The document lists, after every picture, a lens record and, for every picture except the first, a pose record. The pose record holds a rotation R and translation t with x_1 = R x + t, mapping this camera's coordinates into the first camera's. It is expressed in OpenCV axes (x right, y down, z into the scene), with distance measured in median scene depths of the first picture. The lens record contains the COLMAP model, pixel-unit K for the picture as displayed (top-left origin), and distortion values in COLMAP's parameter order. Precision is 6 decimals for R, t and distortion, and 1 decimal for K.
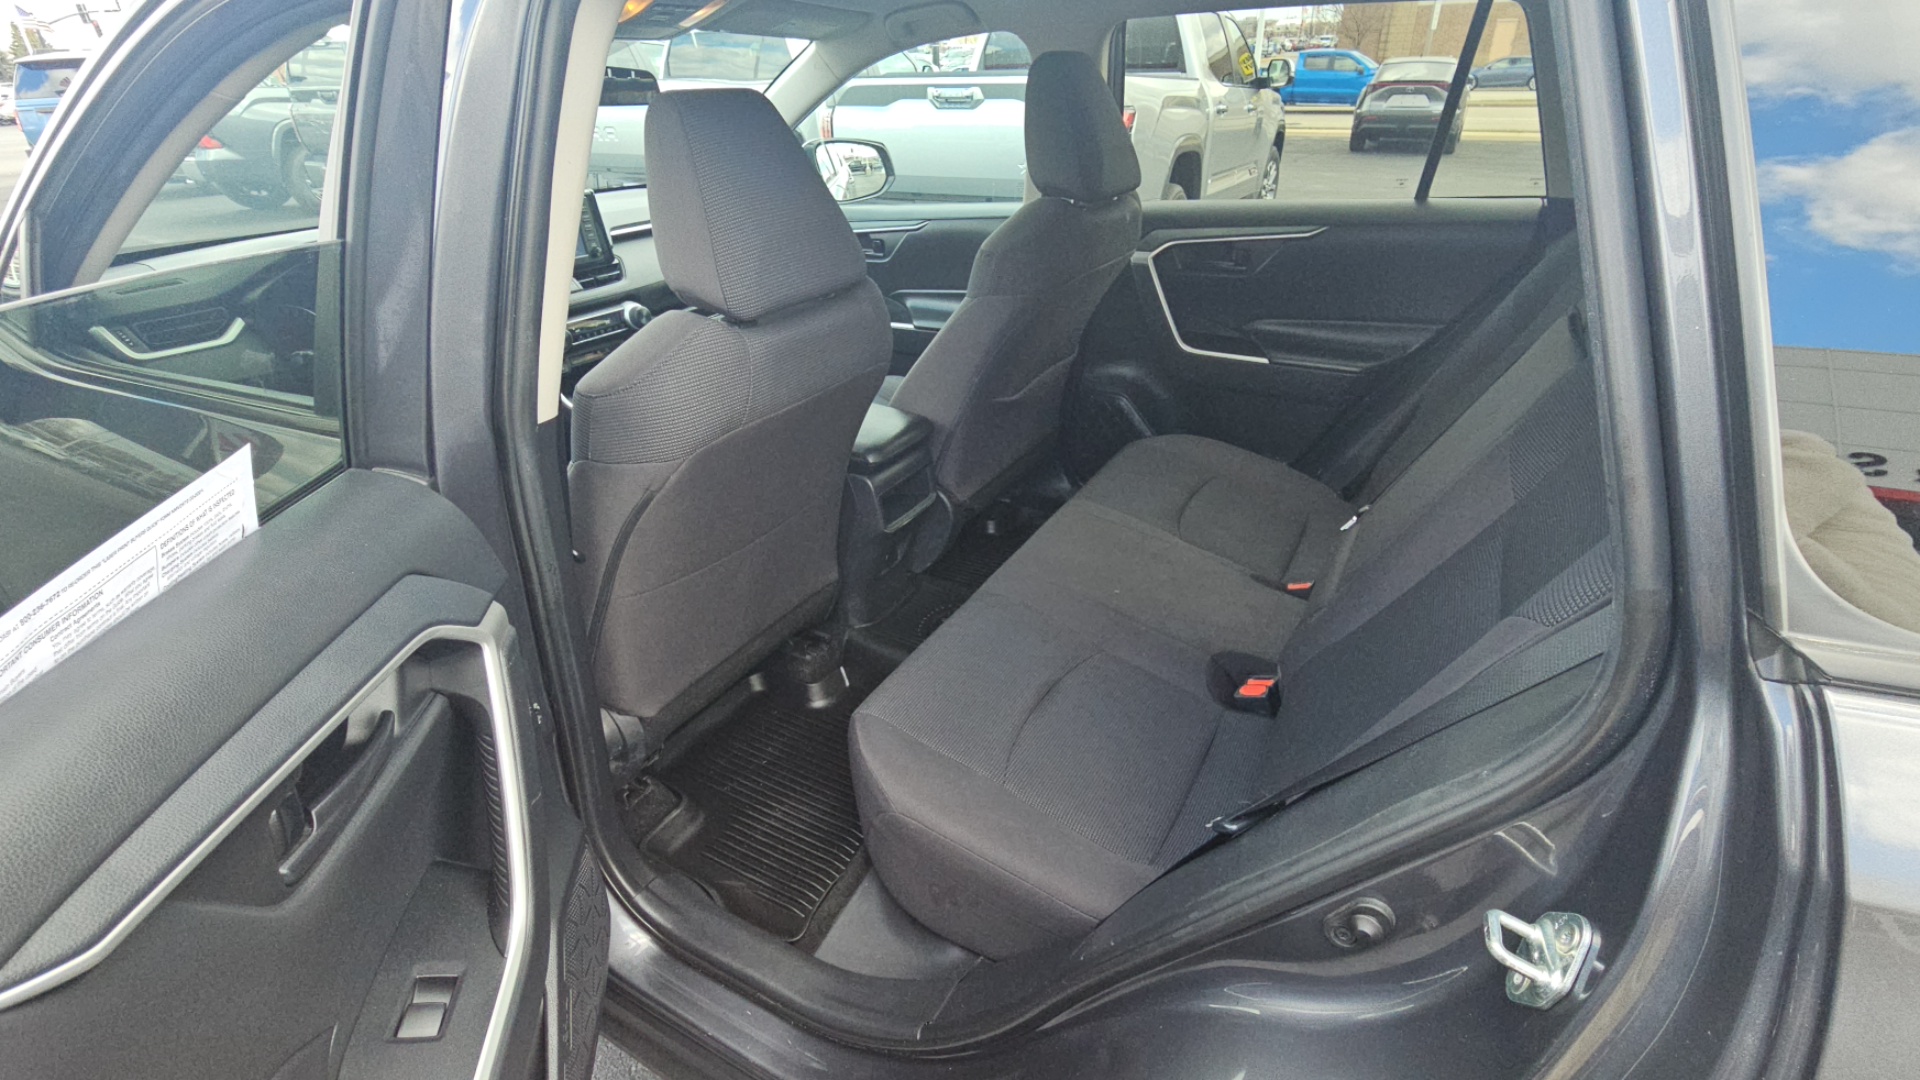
lens RADIAL K [[860.5, 0, 980.5], [0, 860.5, 538.5], [0, 0, 1]] dist [0.009379, -0.007654]
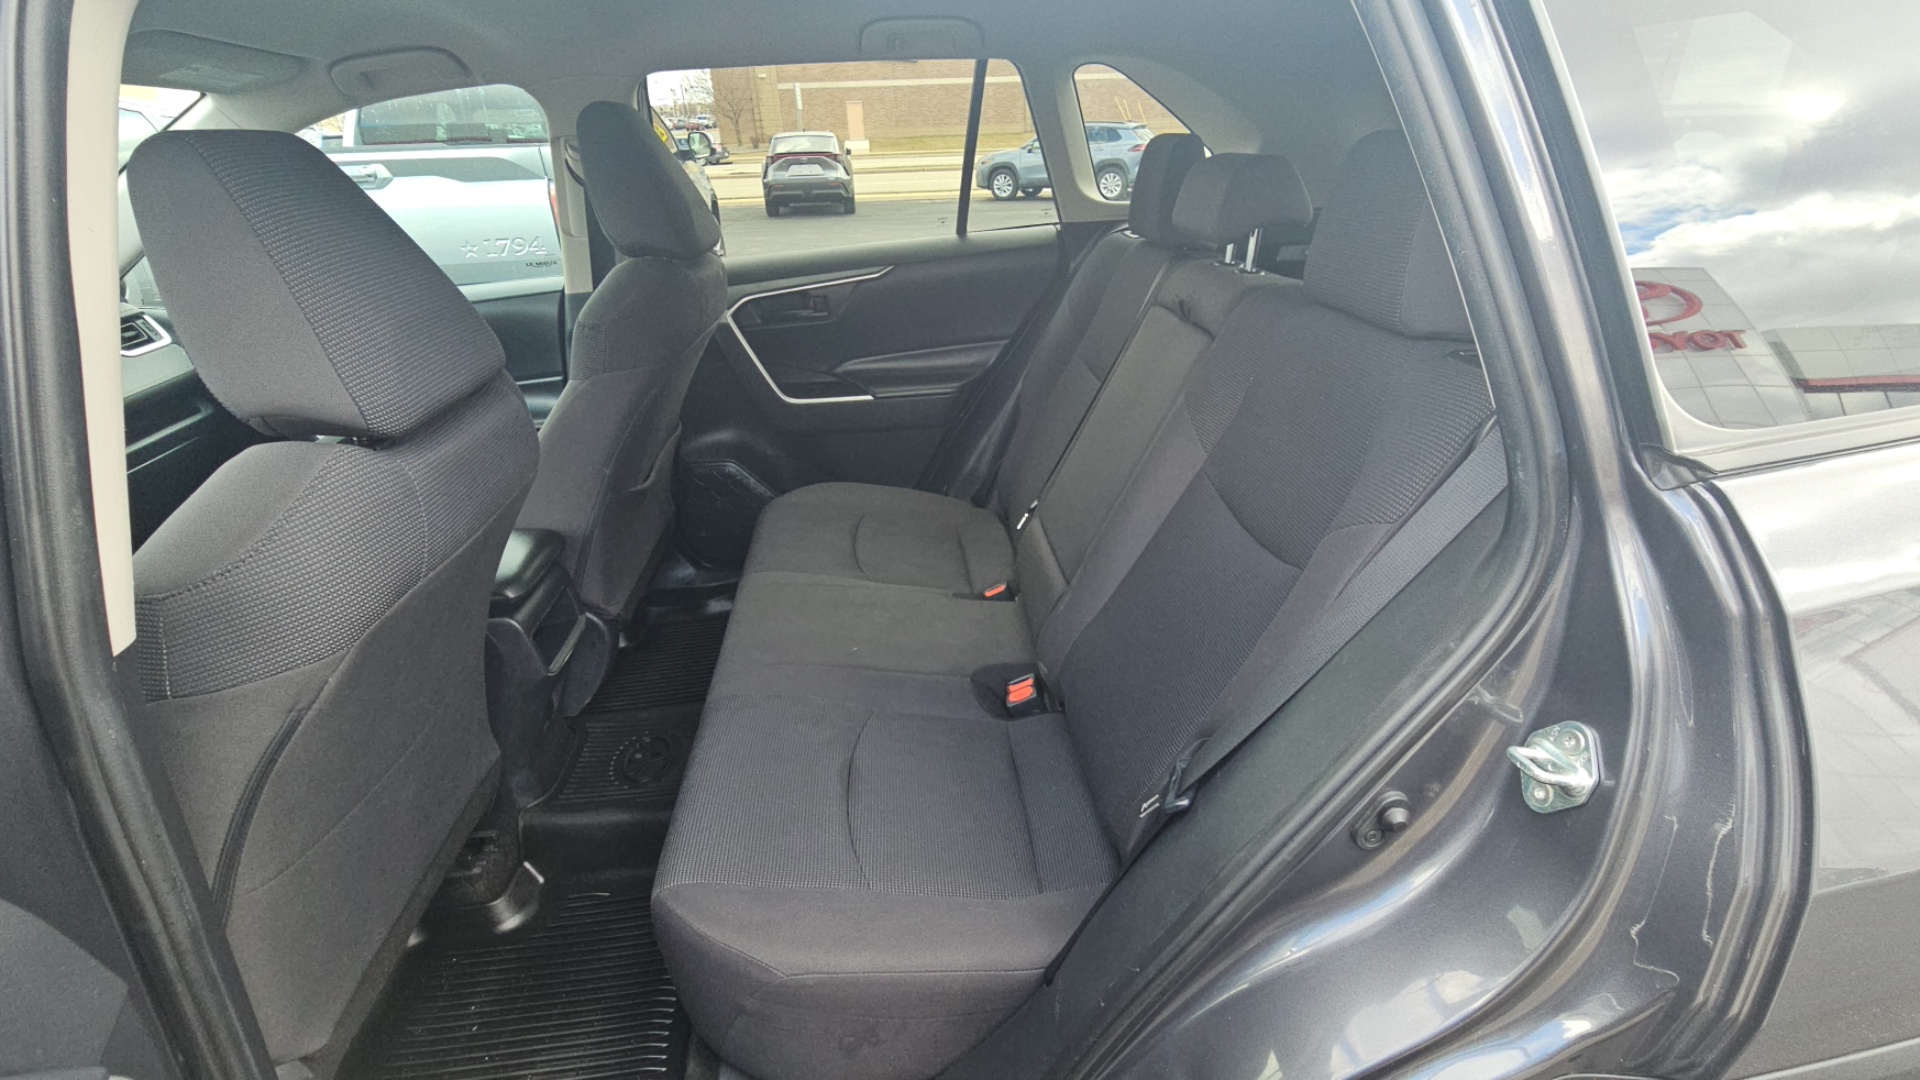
lens RADIAL K [[860.5, 0, 960.8], [0, 860.5, 541.9], [0, 0, 1]] dist [0.009379, -0.007654]
pose [[0.816185, -0.256087, 0.517939, -0.175107], [0.292371, 0.956229, 0.012065, -0.024127], [-0.498358, 0.141583, 0.855332, 0.097842]]
